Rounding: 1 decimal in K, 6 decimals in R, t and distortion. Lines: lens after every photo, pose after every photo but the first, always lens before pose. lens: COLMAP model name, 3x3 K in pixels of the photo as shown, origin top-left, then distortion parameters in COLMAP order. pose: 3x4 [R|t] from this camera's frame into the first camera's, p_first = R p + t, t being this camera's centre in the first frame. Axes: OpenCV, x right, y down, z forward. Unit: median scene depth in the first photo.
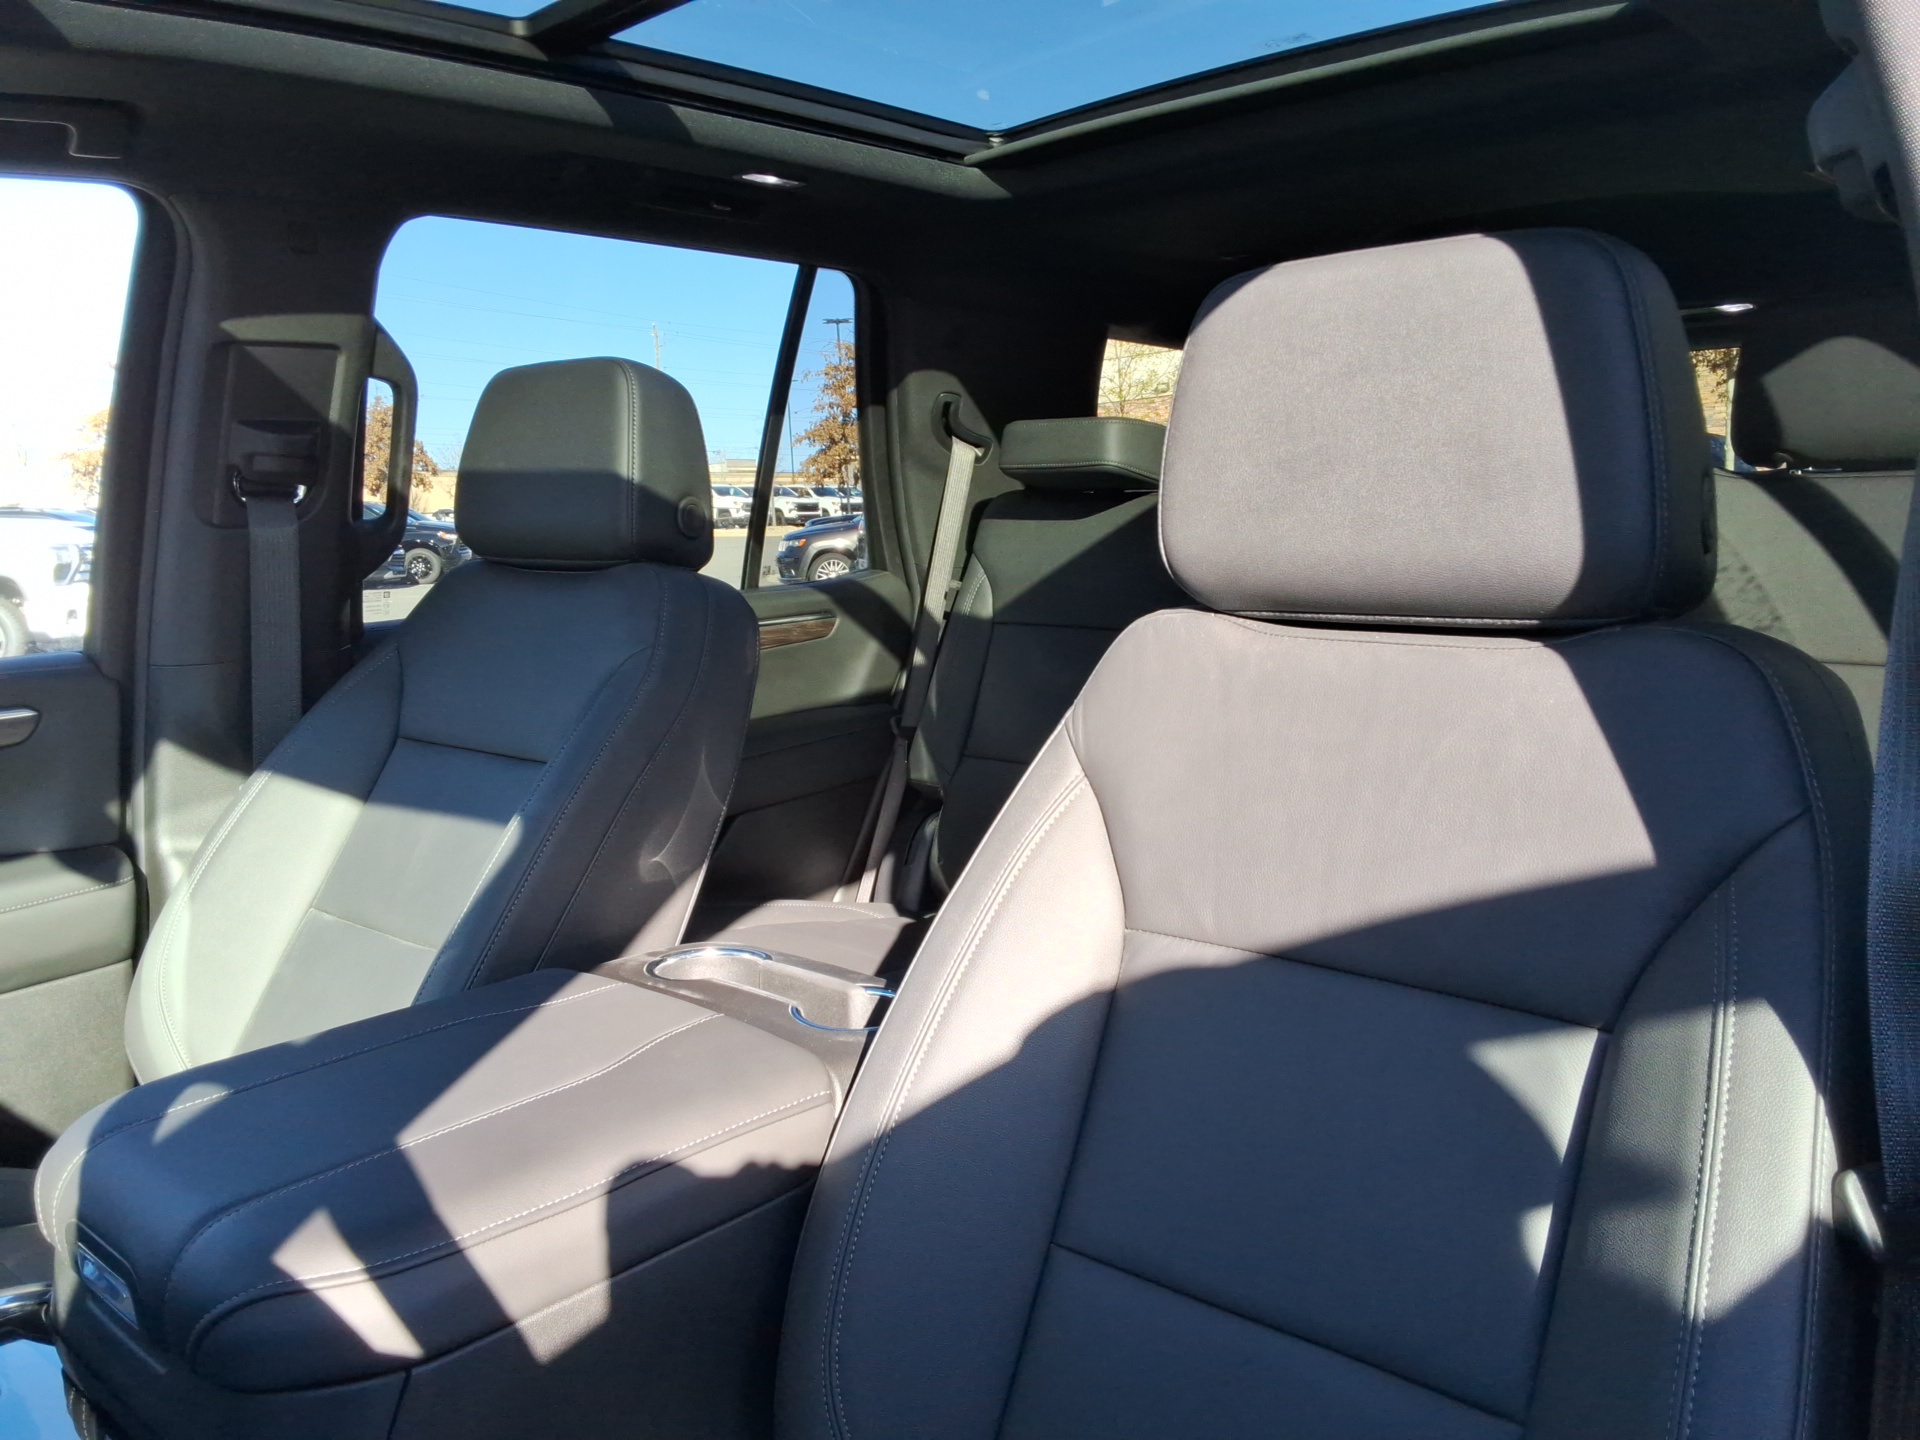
lens RADIAL K [[1553.0, 0, 987.5], [0, 1553.0, 704.2], [0, 0, 1]] dist [0.098922, -0.145318]
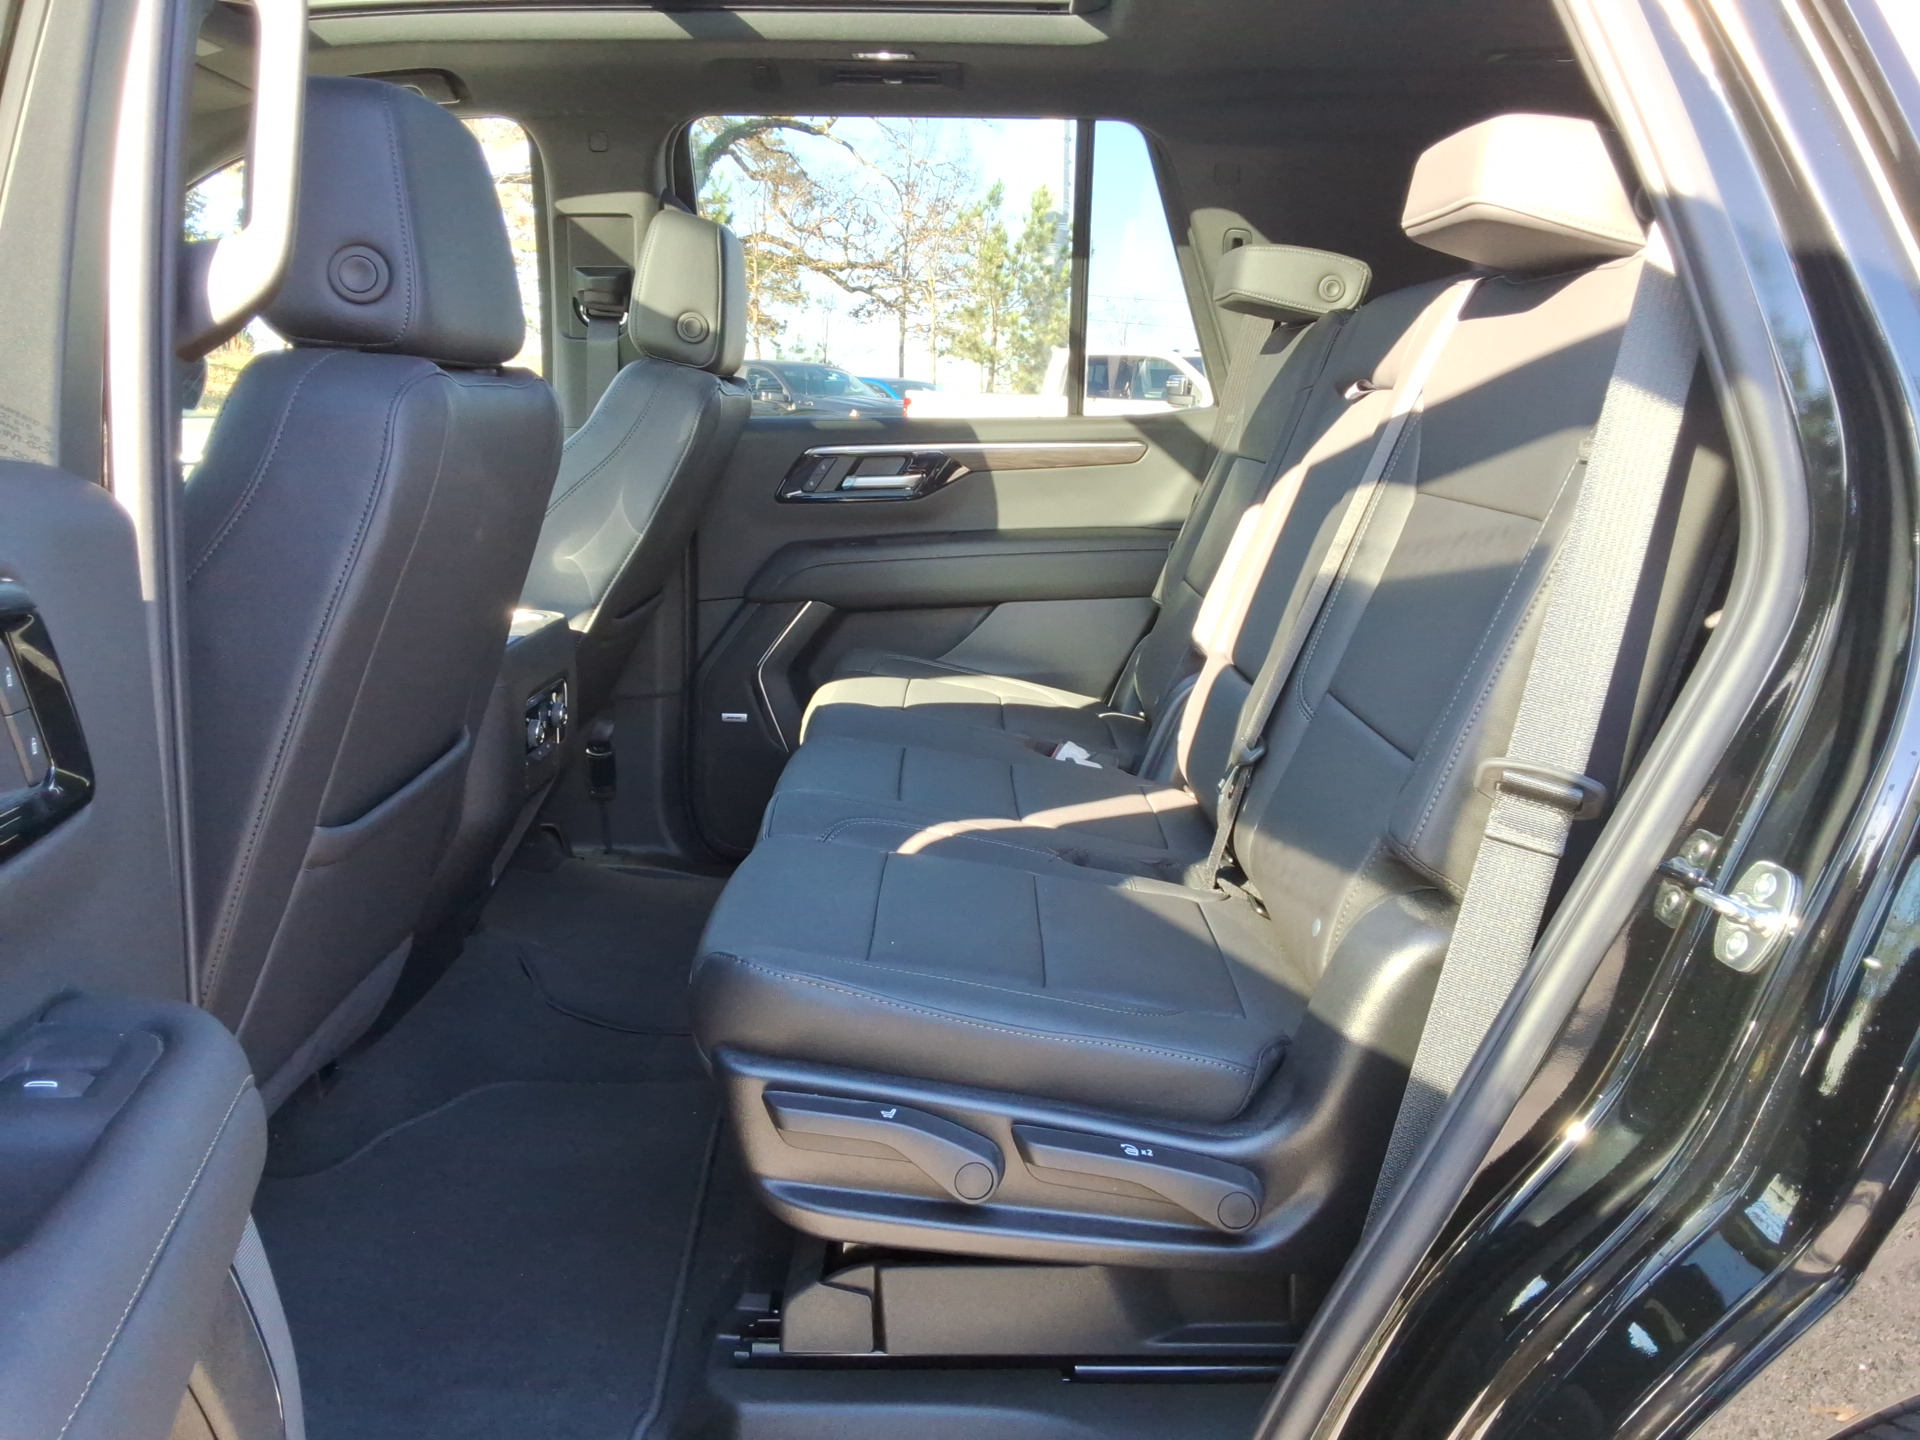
lens RADIAL K [[1553.0, 0, 945.1], [0, 1553.0, 719.1], [0, 0, 1]] dist [0.098922, -0.145318]
pose [[0.658217, 0.179823, -0.731036, 0.951127], [-0.122880, 0.983693, 0.131333, 0.008812], [0.742732, 0.003384, 0.669580, 0.229577]]
